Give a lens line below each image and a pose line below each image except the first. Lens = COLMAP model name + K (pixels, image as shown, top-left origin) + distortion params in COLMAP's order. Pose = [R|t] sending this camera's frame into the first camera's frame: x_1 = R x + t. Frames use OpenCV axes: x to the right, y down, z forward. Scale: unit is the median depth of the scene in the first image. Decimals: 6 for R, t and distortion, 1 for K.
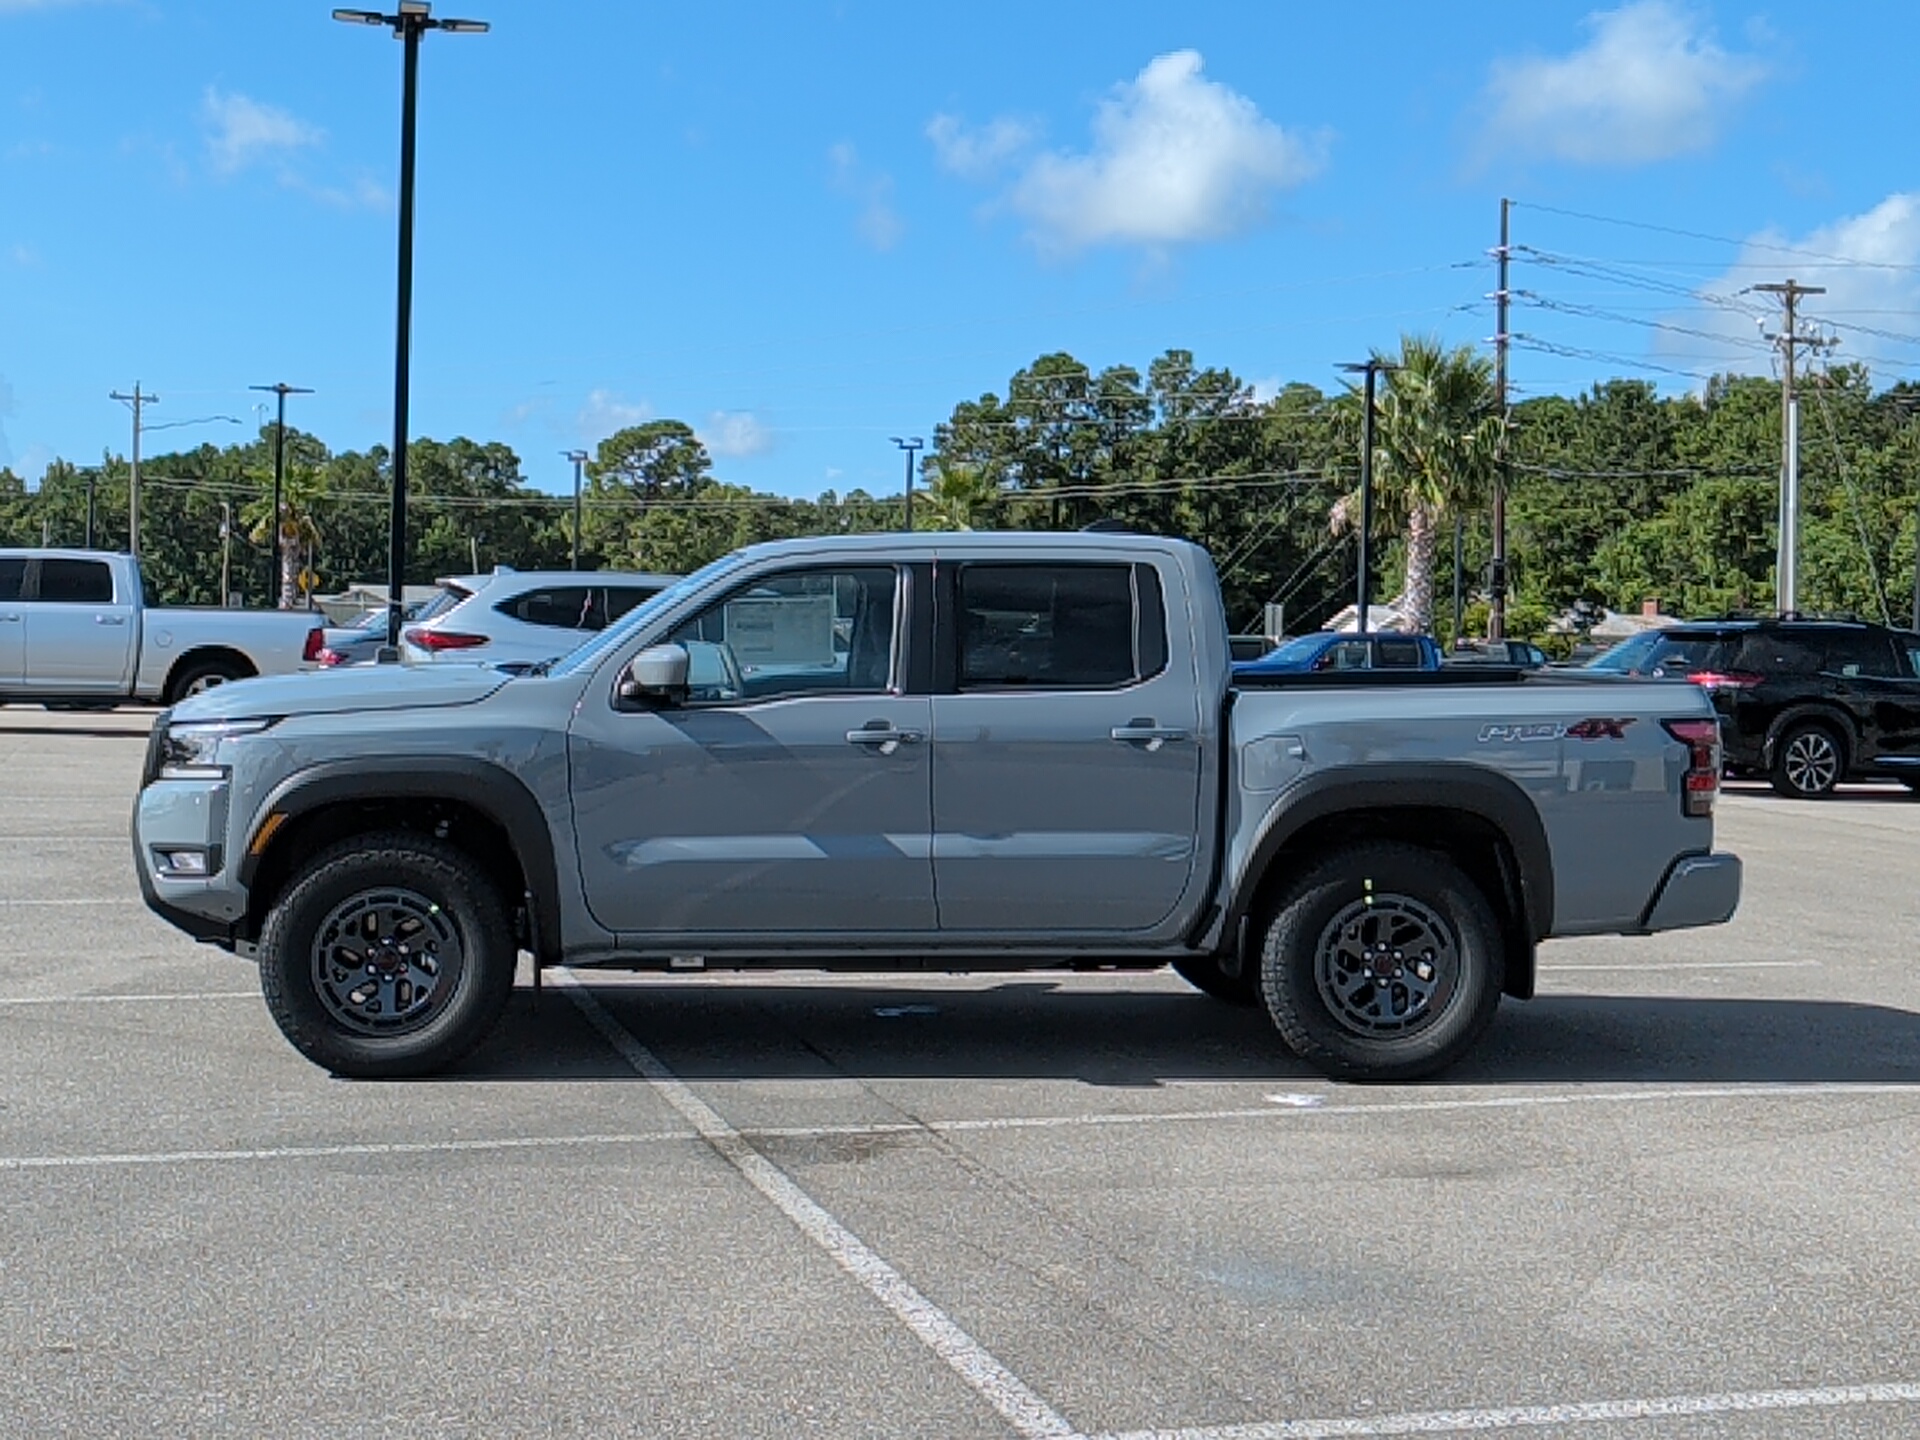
lens RADIAL K [[2463.1, 0, 861.1], [0, 2463.1, 600.9], [0, 0, 1]] dist [0.031094, -0.033980]
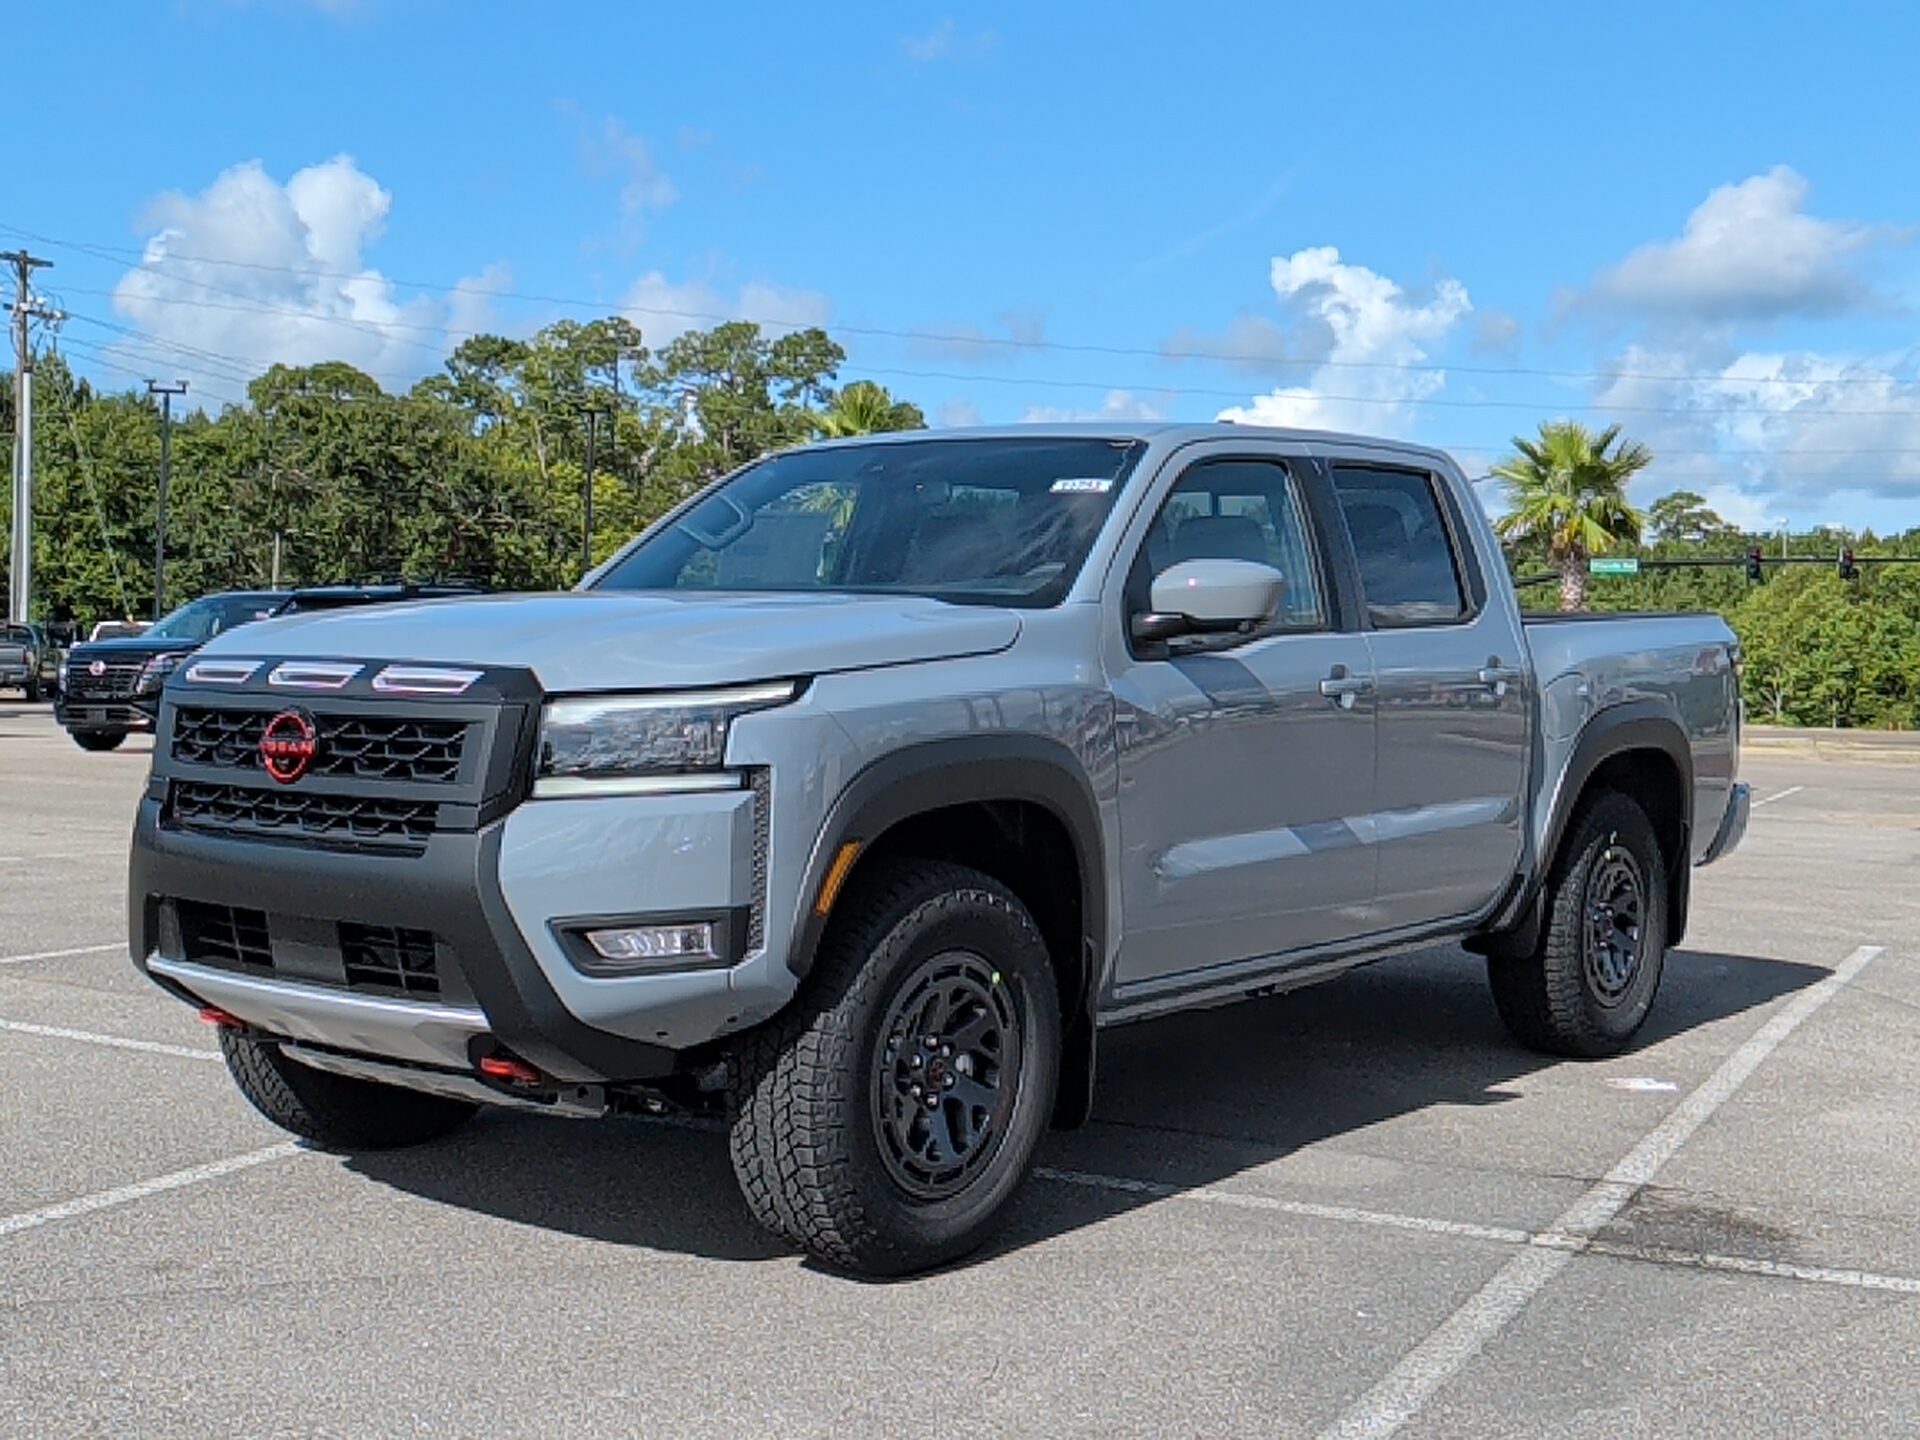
lens RADIAL K [[2463.1, 0, 861.1], [0, 2463.1, 600.9], [0, 0, 1]] dist [0.031094, -0.033980]
pose [[0.718635, -0.001814, 0.695385, -0.609351], [-0.003178, 0.999978, 0.005893, 0.024596], [-0.695380, -0.006445, 0.718613, 0.555003]]
